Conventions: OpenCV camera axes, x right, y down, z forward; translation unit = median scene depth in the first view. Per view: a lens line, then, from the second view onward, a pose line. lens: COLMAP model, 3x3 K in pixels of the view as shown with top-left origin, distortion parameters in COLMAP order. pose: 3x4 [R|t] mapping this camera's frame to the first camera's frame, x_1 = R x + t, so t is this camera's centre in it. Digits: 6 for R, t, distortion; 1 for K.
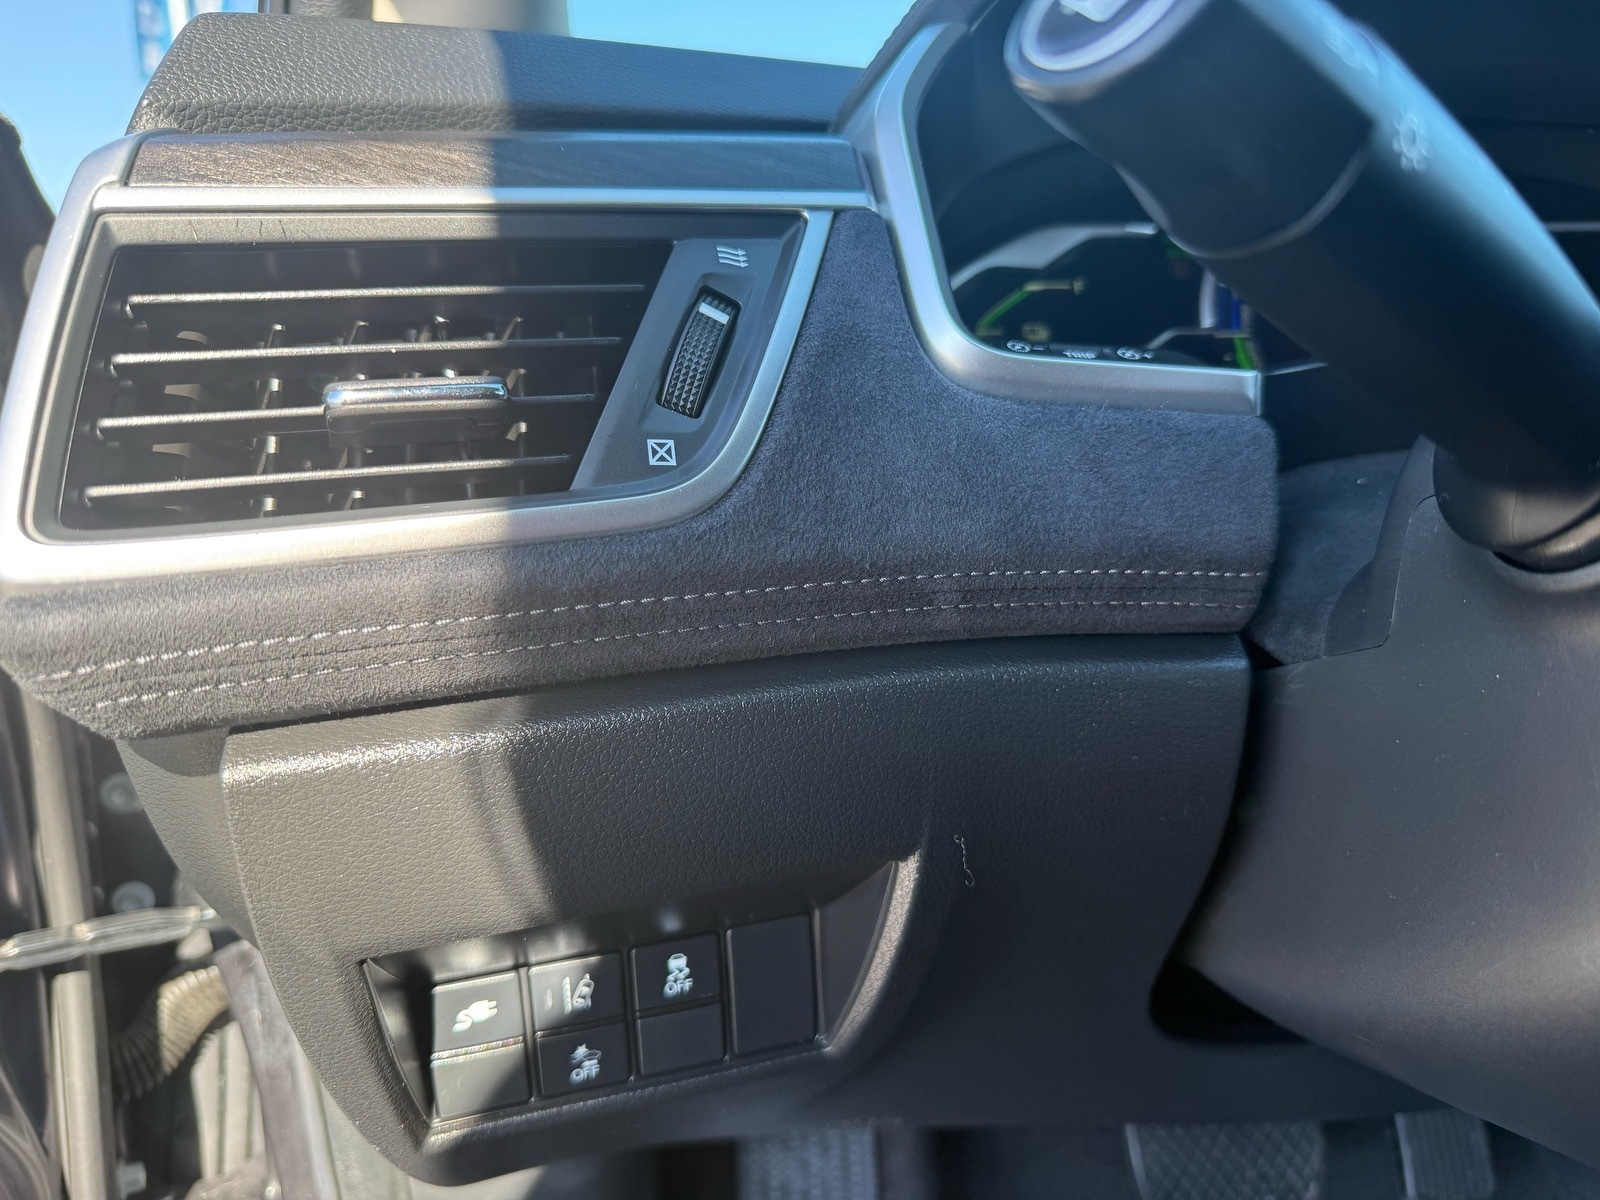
lens RADIAL K [[1164.1, 0, 809.4], [0, 1164.1, 577.2], [0, 0, 1]] dist [0.048535, -0.068690]
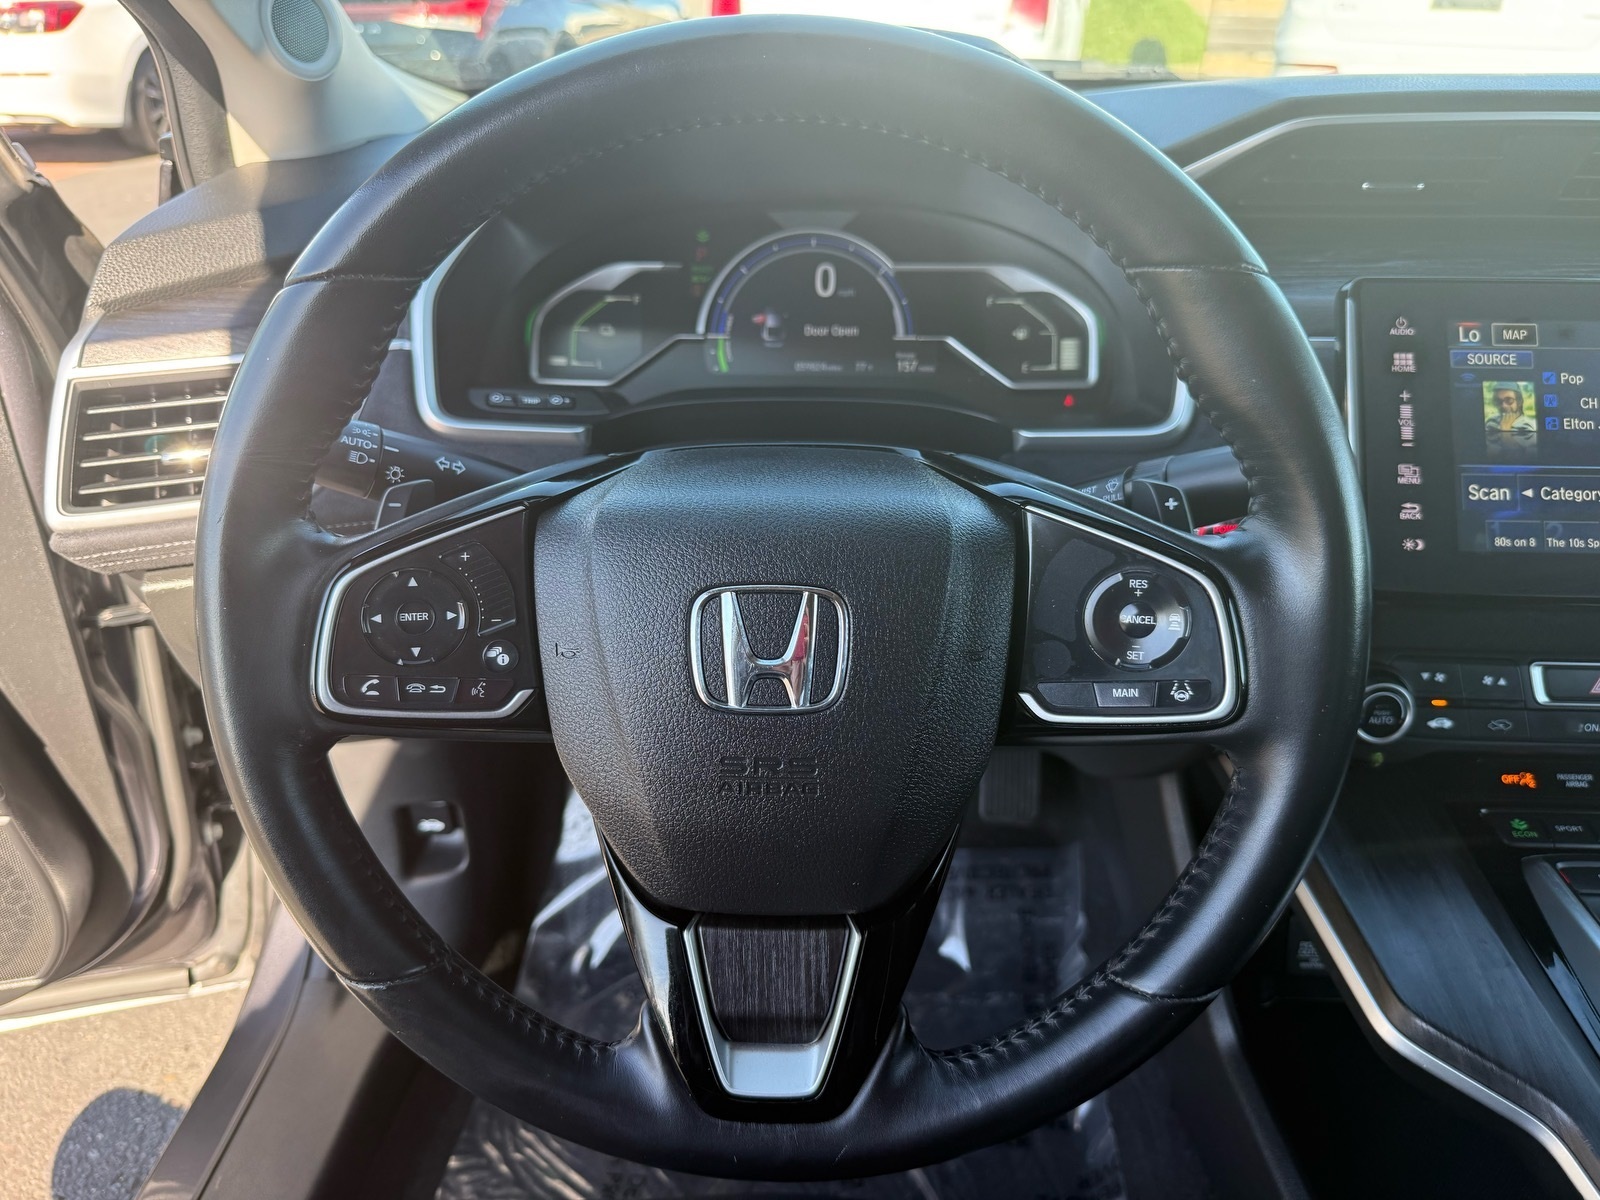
lens RADIAL K [[1164.1, 0, 802.5], [0, 1164.1, 607.4], [0, 0, 1]] dist [0.048535, -0.068690]
pose [[0.994567, 0.068689, -0.078224, 0.653274], [-0.041758, 0.951553, 0.304636, -0.358427], [0.095359, -0.299715, 0.949251, -0.772101]]
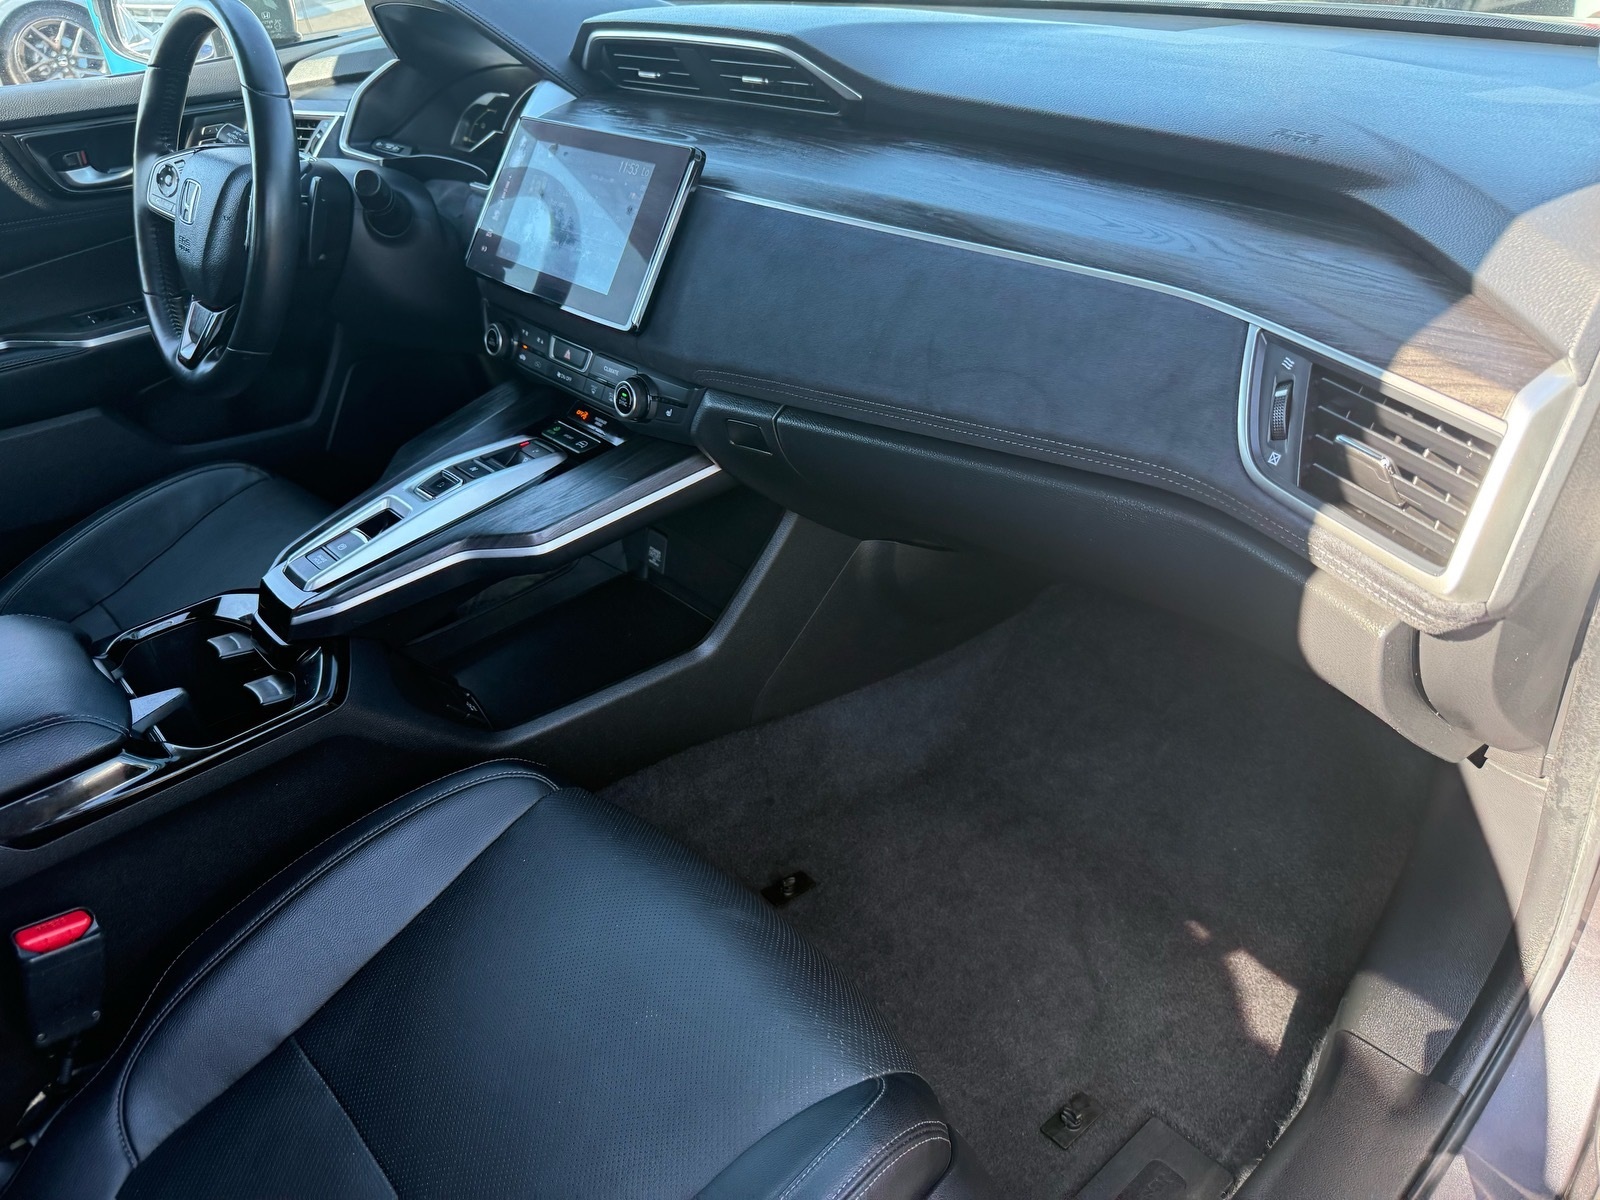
lens RADIAL K [[1164.1, 0, 791.2], [0, 1164.1, 614.5], [0, 0, 1]] dist [0.048535, -0.068690]
pose [[0.605821, 0.416564, -0.677831, 3.751001], [-0.103214, 0.885924, 0.452200, -0.596405], [0.788878, -0.203991, 0.579707, -0.623303]]
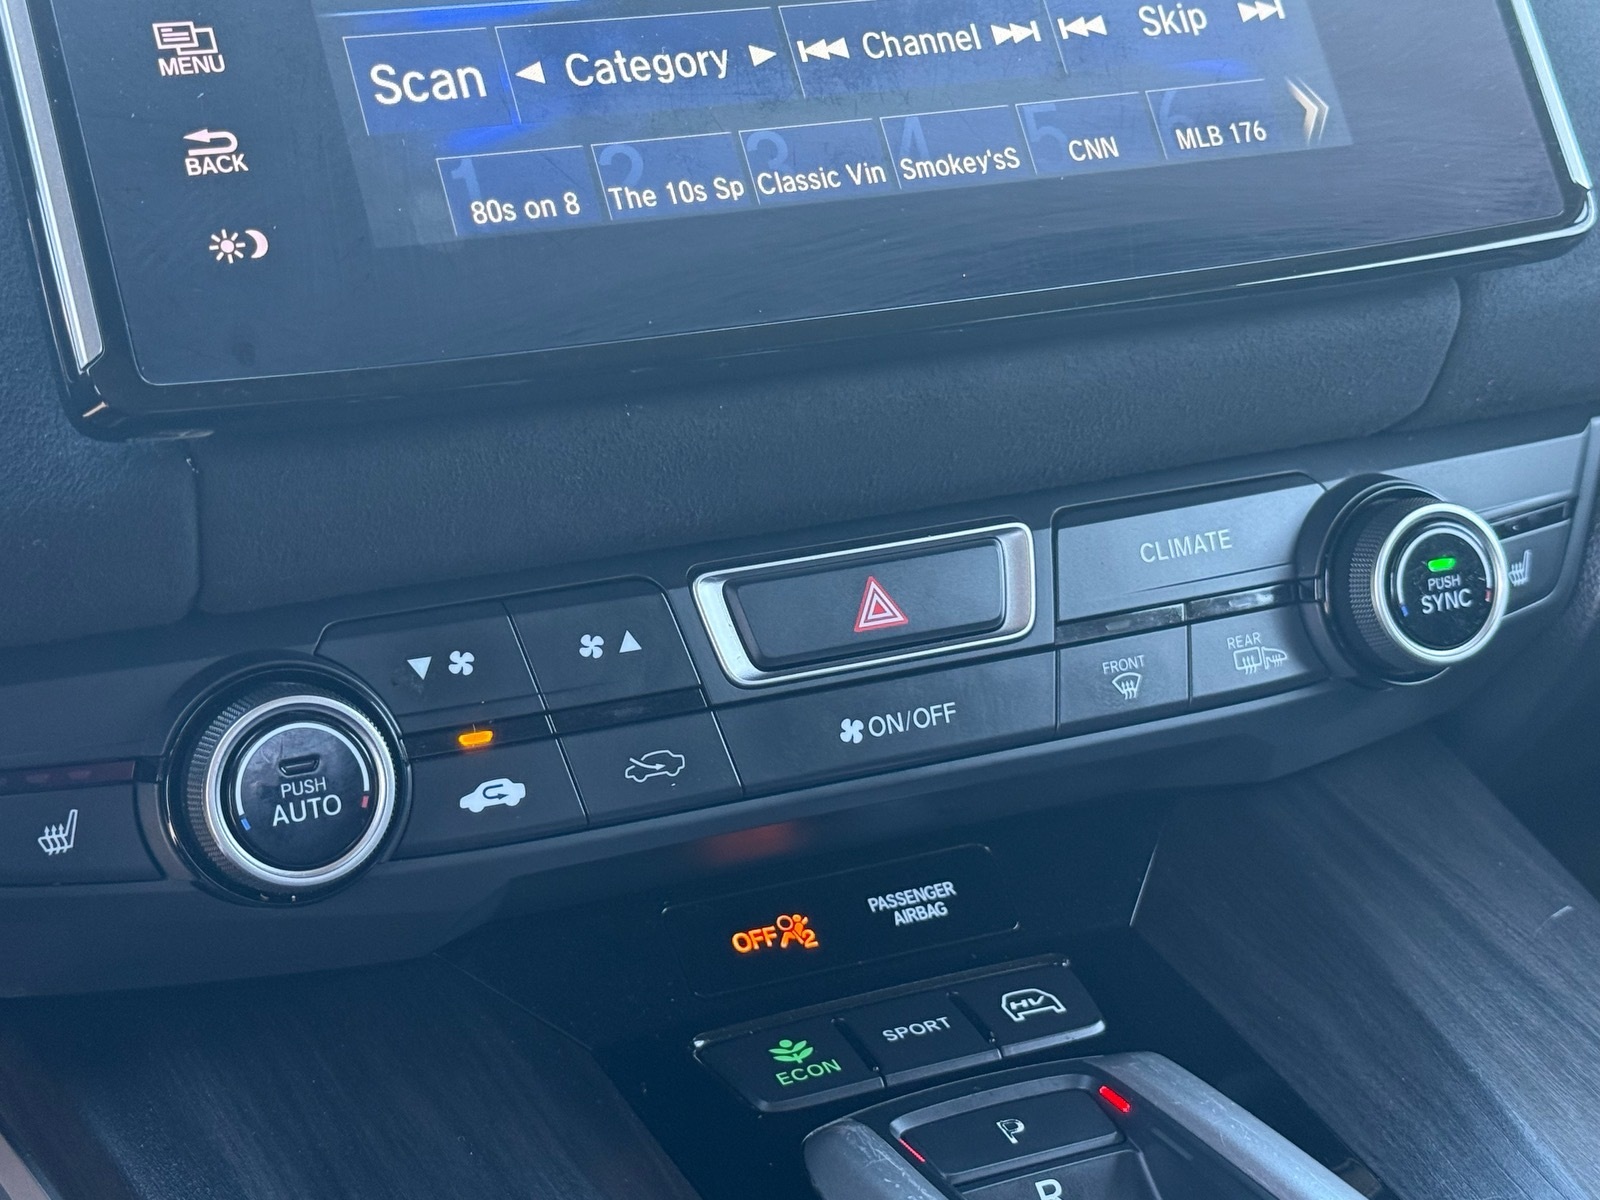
lens RADIAL K [[2950.5, 0, 794.1], [0, 2950.5, 604.3], [0, 0, 1]] dist [0.129735, 0.000000]
pose [[0.926482, -0.107269, 0.360727, 0.998761], [0.056704, 0.987364, 0.147974, -0.079363], [-0.372042, -0.116641, 0.920858, -0.540923]]
